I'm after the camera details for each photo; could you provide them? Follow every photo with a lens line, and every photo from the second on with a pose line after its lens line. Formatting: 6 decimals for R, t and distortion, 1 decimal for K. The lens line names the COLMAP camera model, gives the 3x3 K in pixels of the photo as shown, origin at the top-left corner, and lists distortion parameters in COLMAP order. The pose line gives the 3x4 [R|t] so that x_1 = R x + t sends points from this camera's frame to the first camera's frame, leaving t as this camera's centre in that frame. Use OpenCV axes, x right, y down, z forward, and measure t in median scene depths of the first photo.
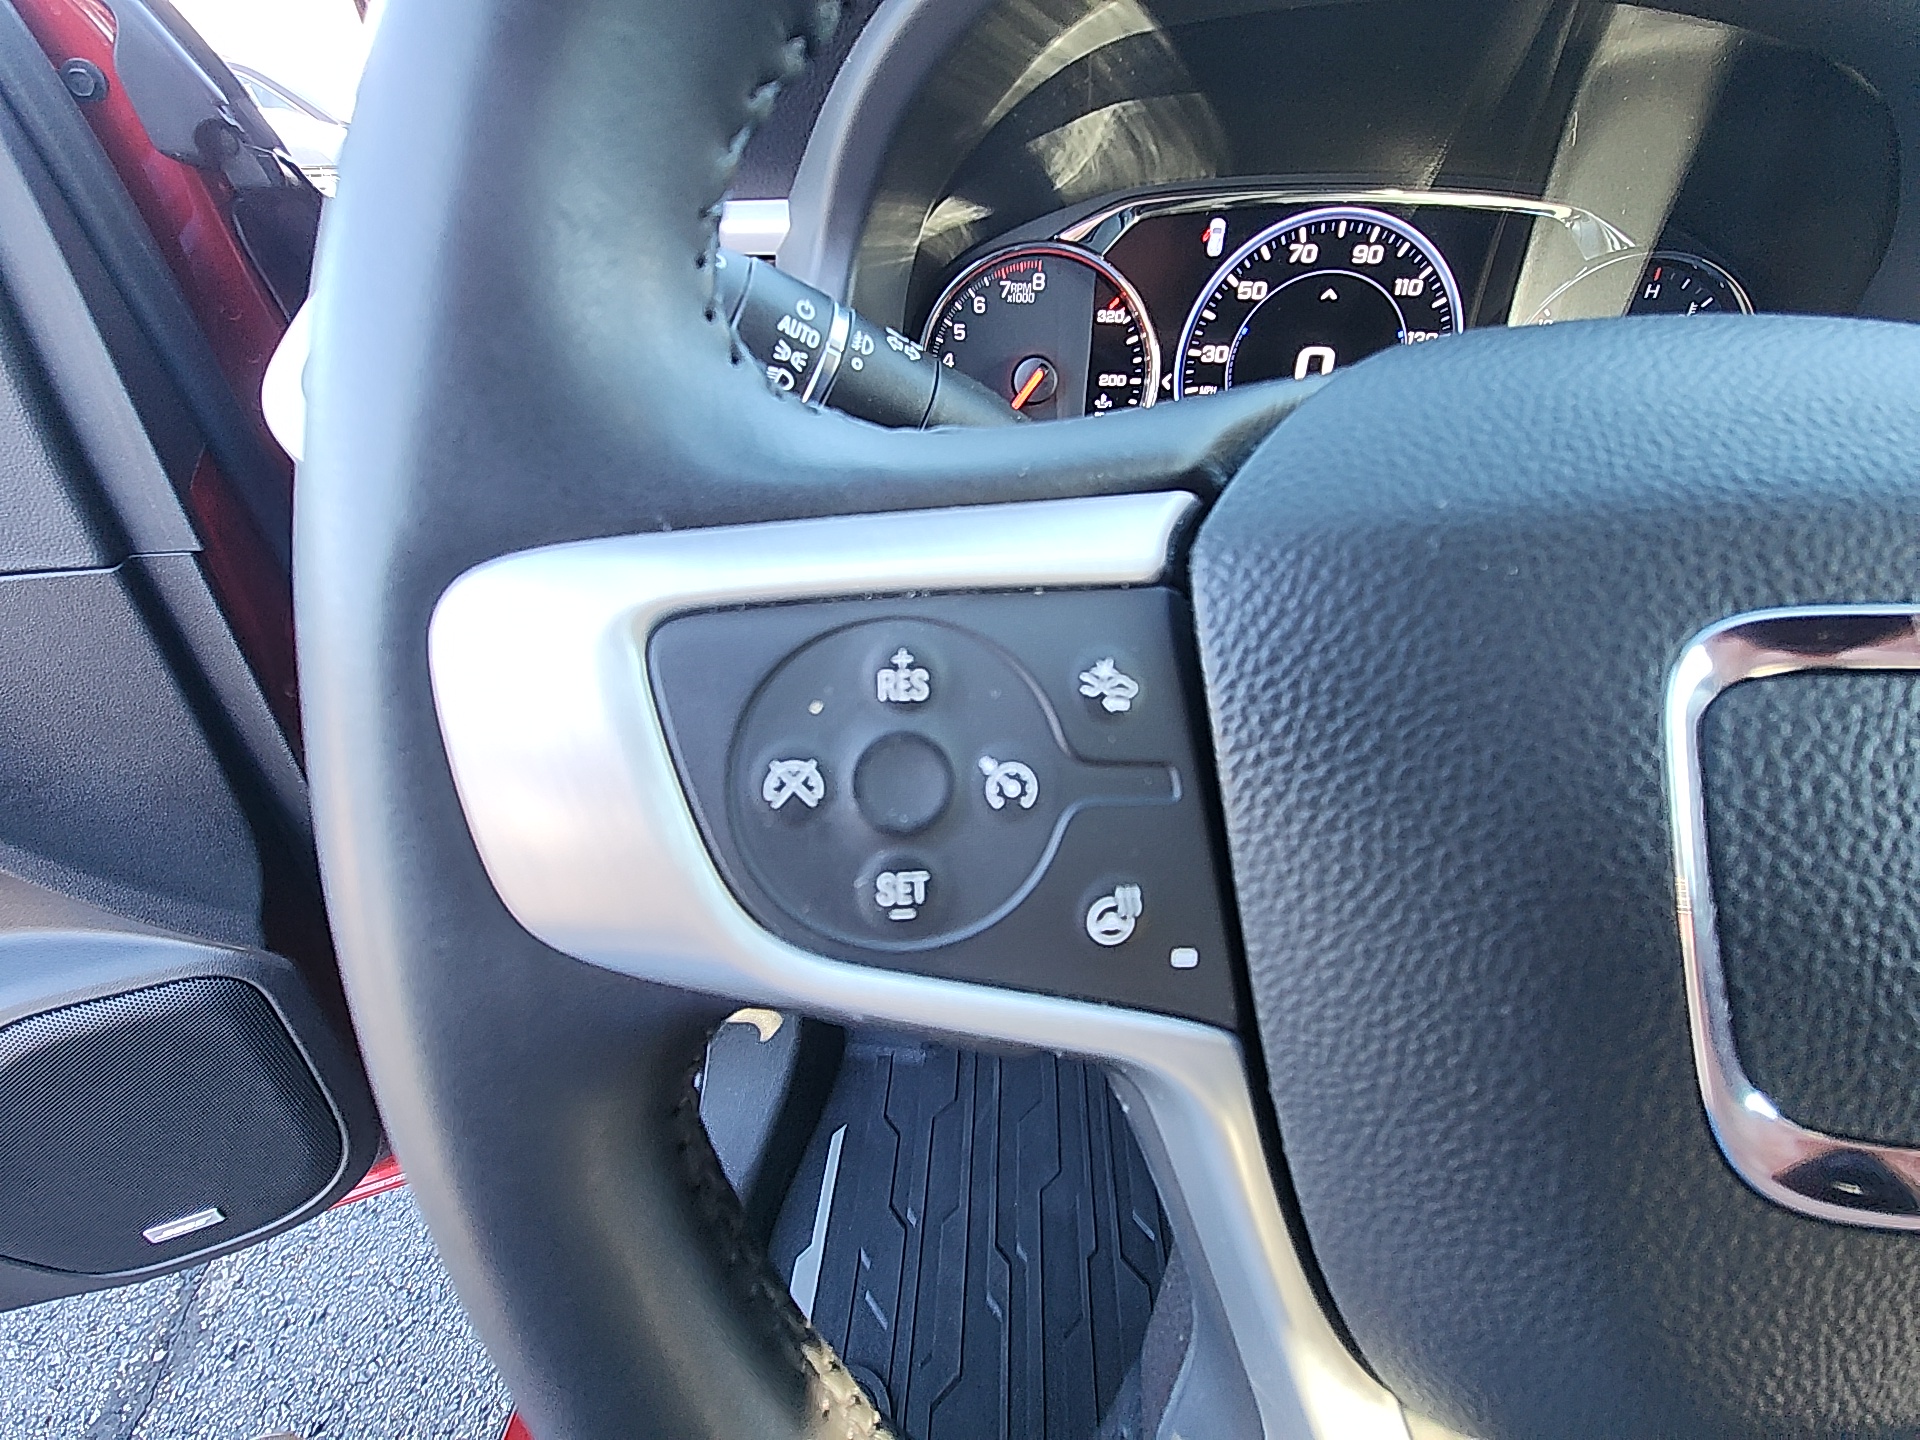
lens RADIAL K [[774.7, 0, 955.6], [0, 774.7, 696.8], [0, 0, 1]] dist [0.001193, -0.000073]
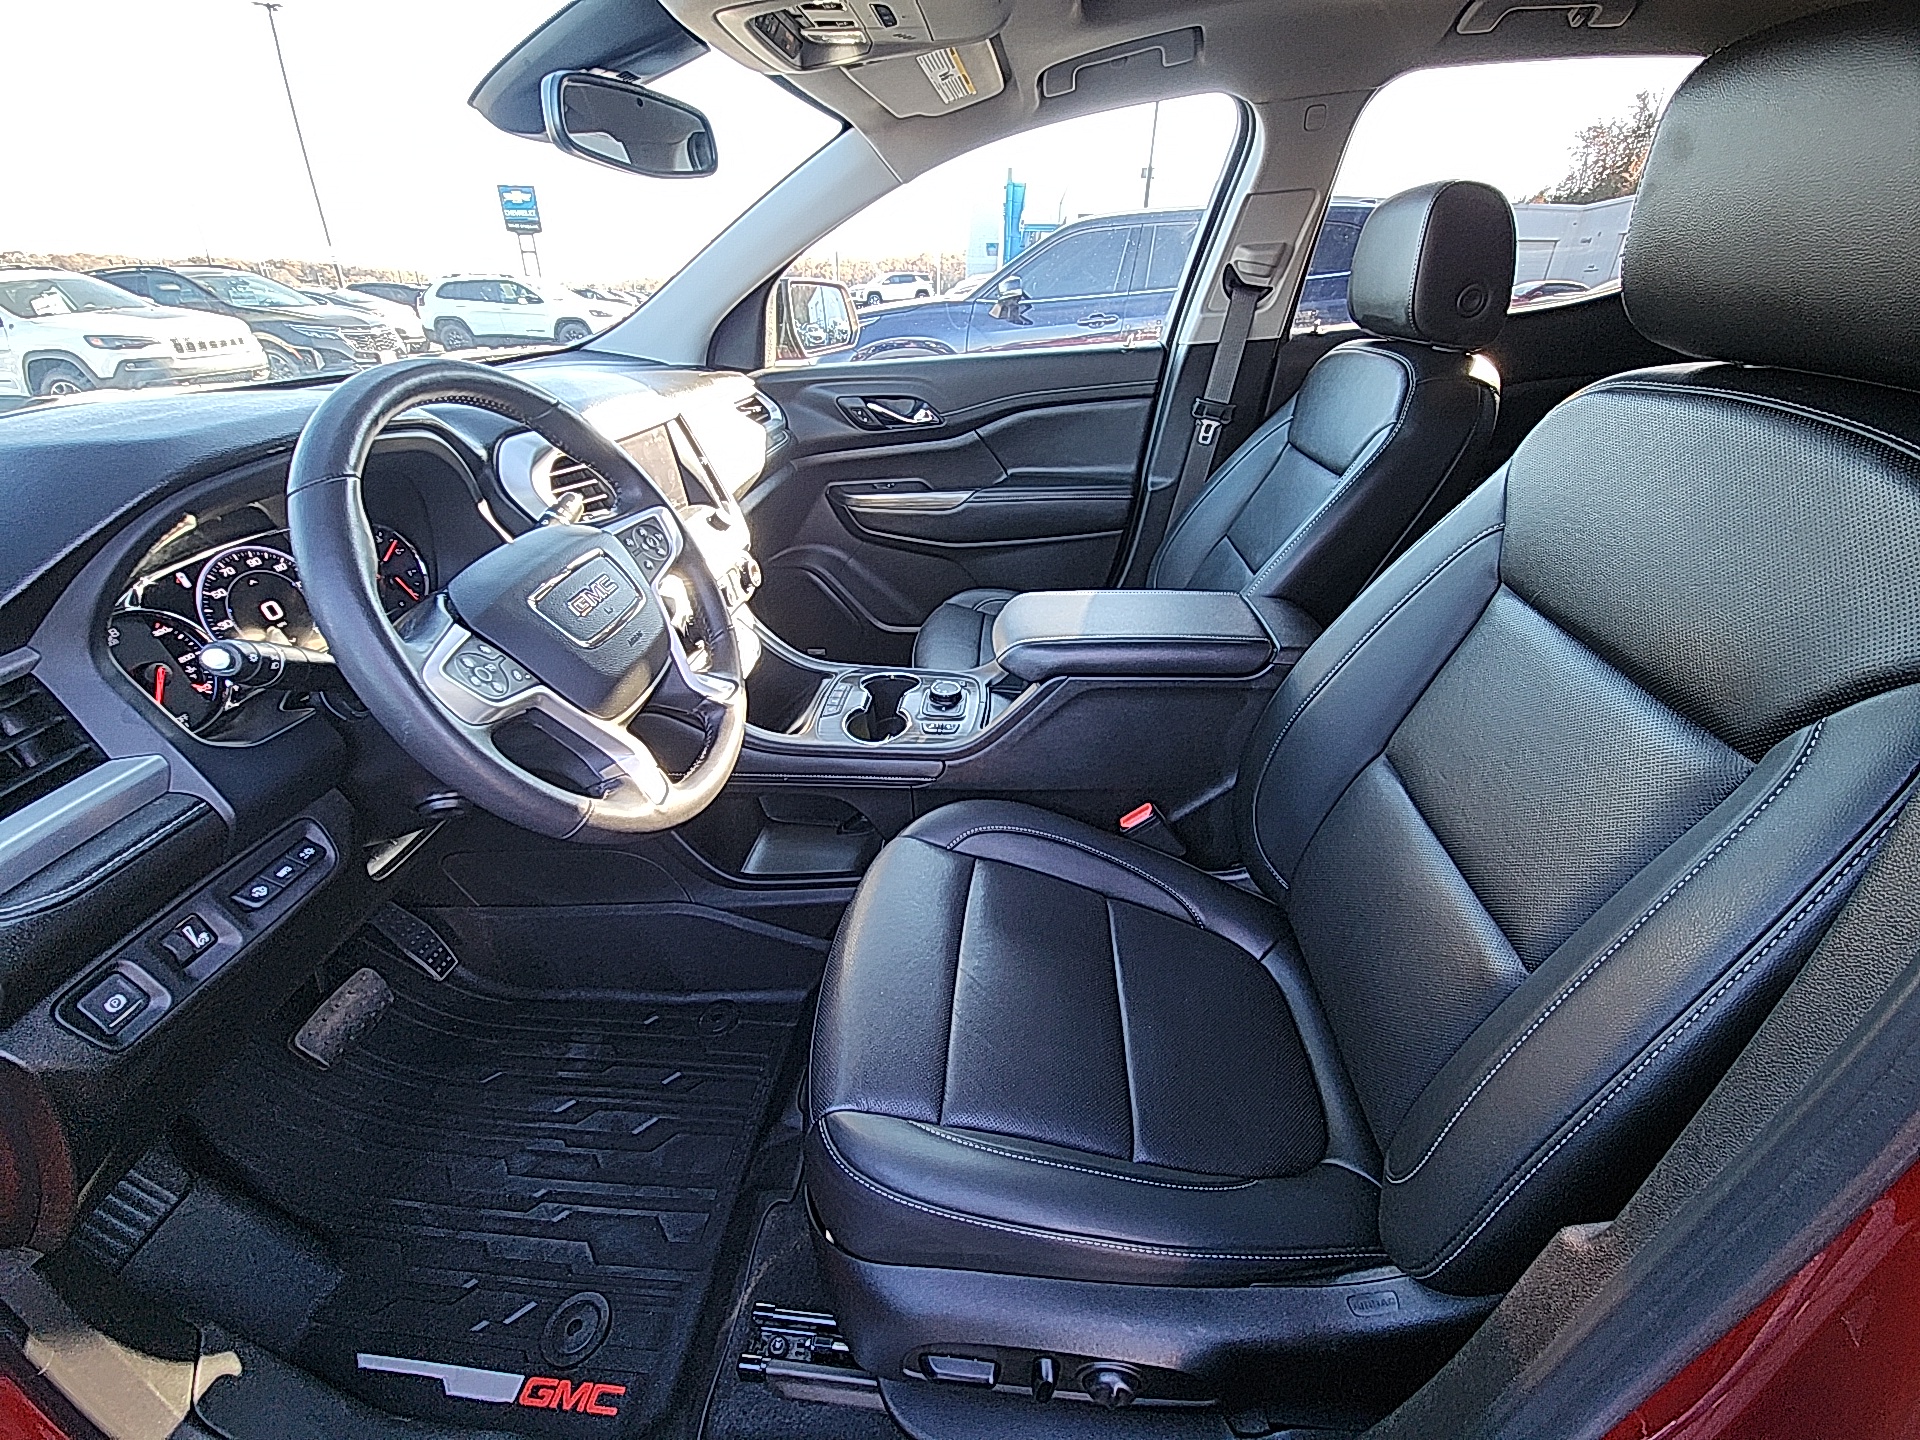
lens RADIAL K [[763.7, 0, 951.9], [0, 763.7, 706.2], [0, 0, 1]] dist [0.001267, 0.000071]
pose [[0.027812, -0.490638, 0.870919, -1.490075], [0.604631, 0.702063, 0.376203, 0.098774], [-0.796020, 0.516121, 0.316181, -1.044464]]
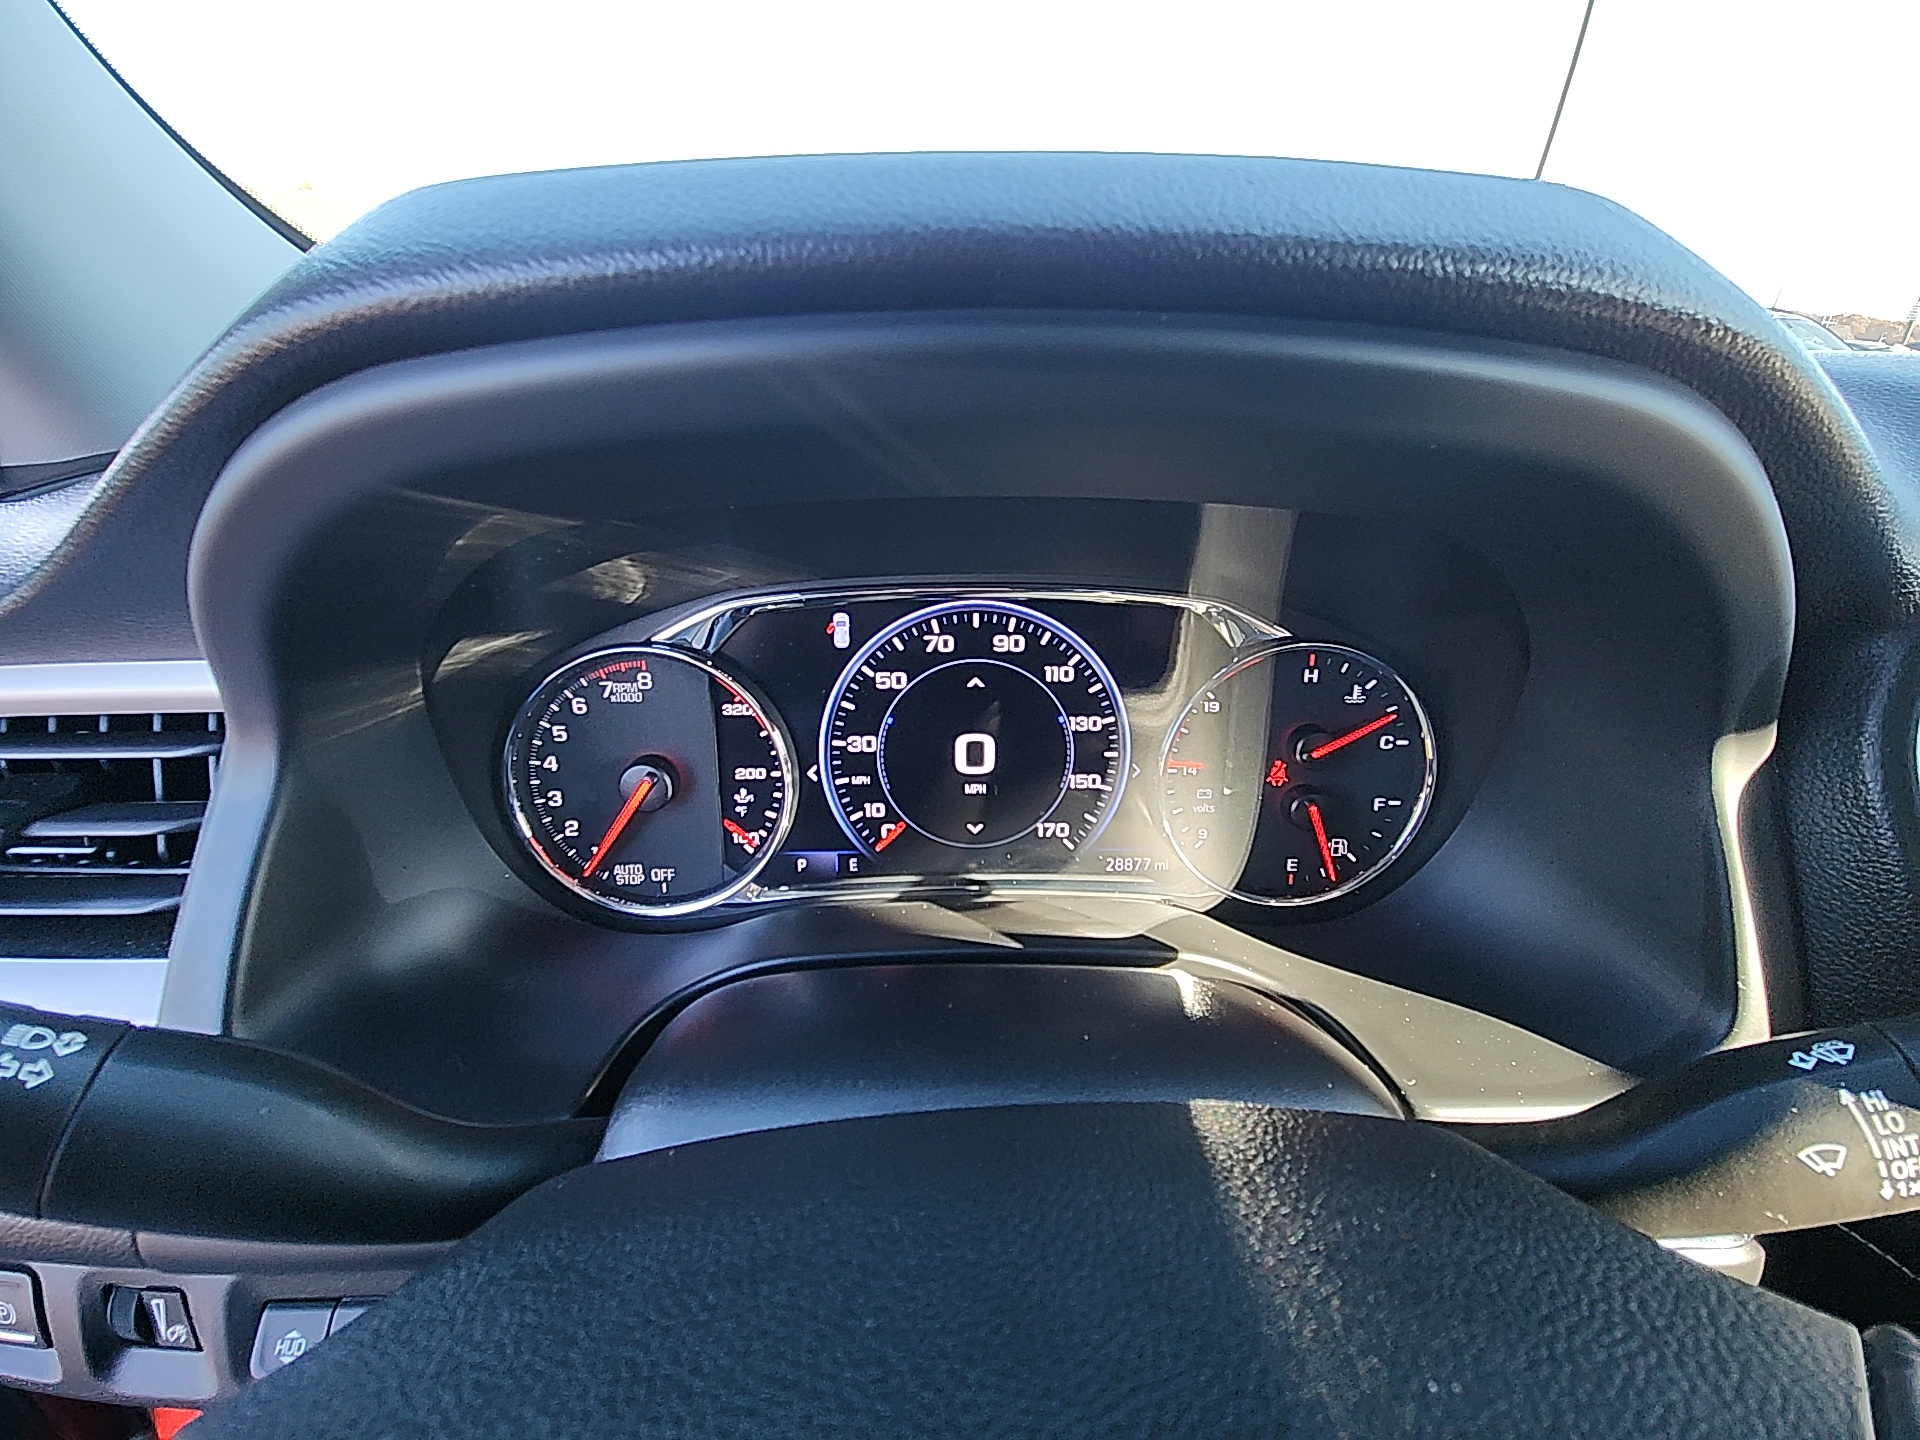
lens RADIAL K [[774.9, 0, 954.6], [0, 774.9, 693.6], [0, 0, 1]] dist [0.009449, -0.010294]
pose [[0.996173, -0.040336, 0.077539, 0.389433], [0.055363, 0.977681, -0.202671, -0.327290], [-0.067633, 0.206188, 0.976172, 0.127189]]
